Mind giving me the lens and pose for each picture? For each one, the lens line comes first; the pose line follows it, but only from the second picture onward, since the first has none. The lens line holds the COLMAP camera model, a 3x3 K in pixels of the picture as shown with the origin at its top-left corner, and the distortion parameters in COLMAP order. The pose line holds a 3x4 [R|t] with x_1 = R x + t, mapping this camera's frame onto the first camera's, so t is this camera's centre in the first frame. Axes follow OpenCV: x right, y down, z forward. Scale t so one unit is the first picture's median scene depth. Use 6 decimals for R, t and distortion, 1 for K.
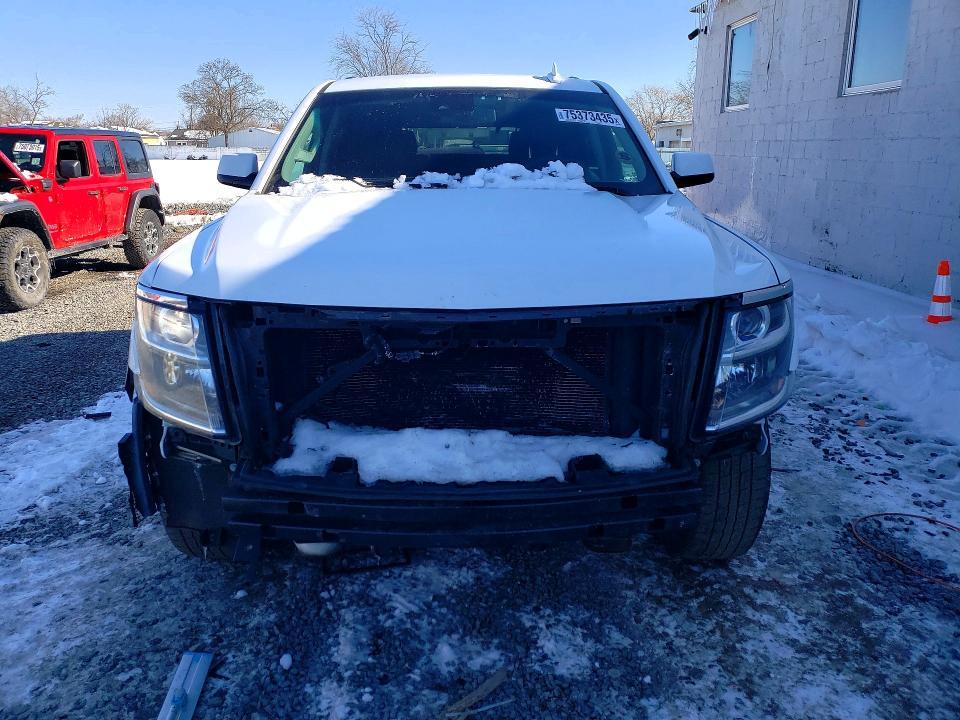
lens RADIAL K [[712.1, 0, 480.0], [0, 712.1, 360.0], [0, 0, 1]] dist [0.014747, 0.006437]
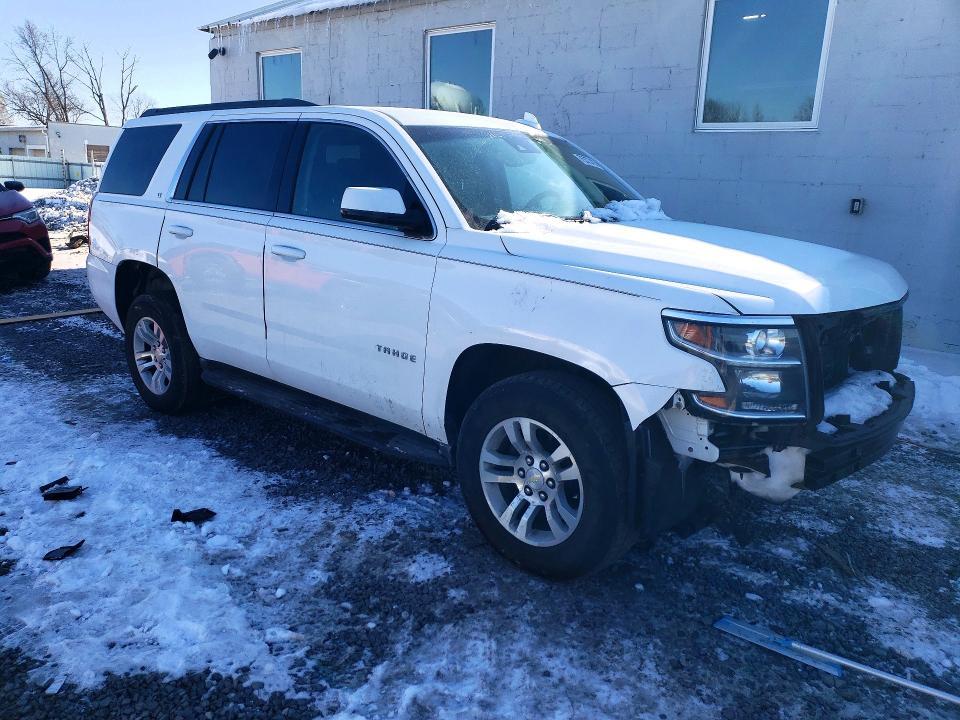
lens RADIAL K [[712.1, 0, 480.0], [0, 712.1, 360.0], [0, 0, 1]] dist [0.014747, 0.006437]
pose [[0.683066, -0.161958, 0.712174, -1.219429], [0.175279, 0.982958, 0.055423, -0.121650], [-0.709013, 0.086971, 0.699812, 0.363401]]
